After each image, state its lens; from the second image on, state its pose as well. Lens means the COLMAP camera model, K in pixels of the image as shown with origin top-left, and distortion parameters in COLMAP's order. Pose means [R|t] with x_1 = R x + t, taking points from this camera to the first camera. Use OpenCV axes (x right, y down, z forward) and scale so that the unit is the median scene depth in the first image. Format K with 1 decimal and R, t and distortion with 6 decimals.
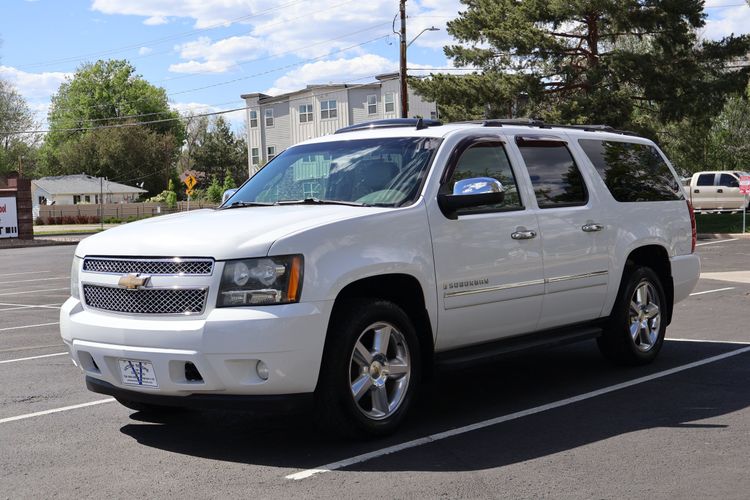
lens RADIAL K [[1227.4, 0, 375.0], [0, 1227.4, 250.0], [0, 0, 1]] dist [0.015904, -0.046938]
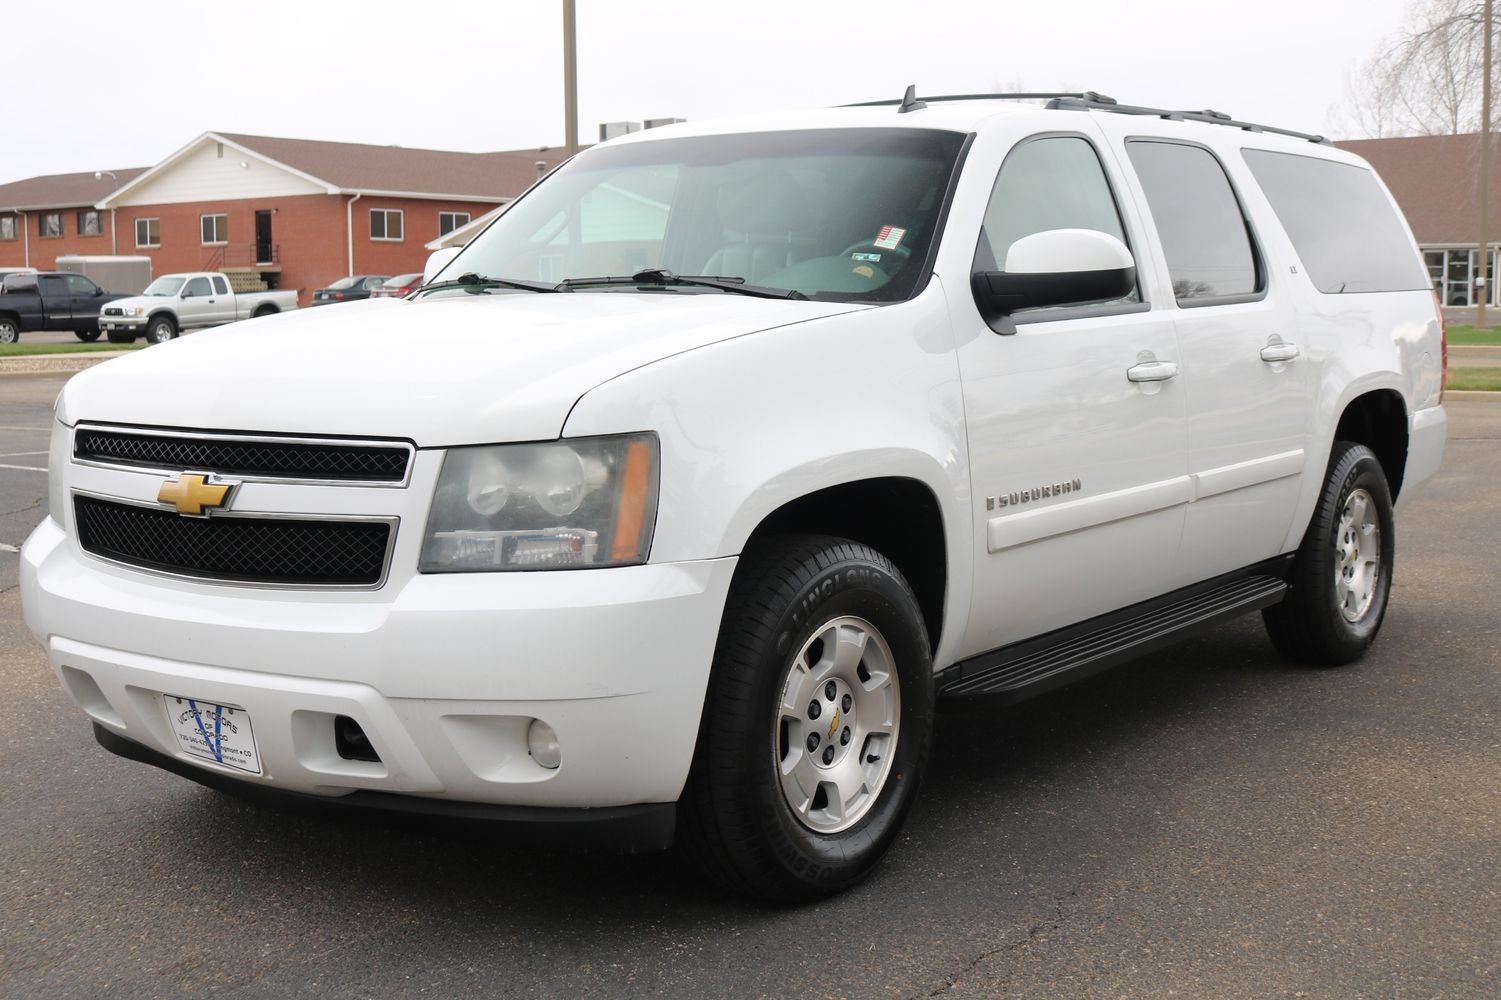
lens RADIAL K [[1909.6, 0, 664.6], [0, 1909.6, 498.5], [0, 0, 1]] dist [-0.002491, -0.027108]
pose [[0.999885, 0.008164, 0.012768, -0.059960], [-0.009078, 0.997272, 0.073258, -0.017394], [-0.012136, -0.073365, 0.997231, 0.409225]]
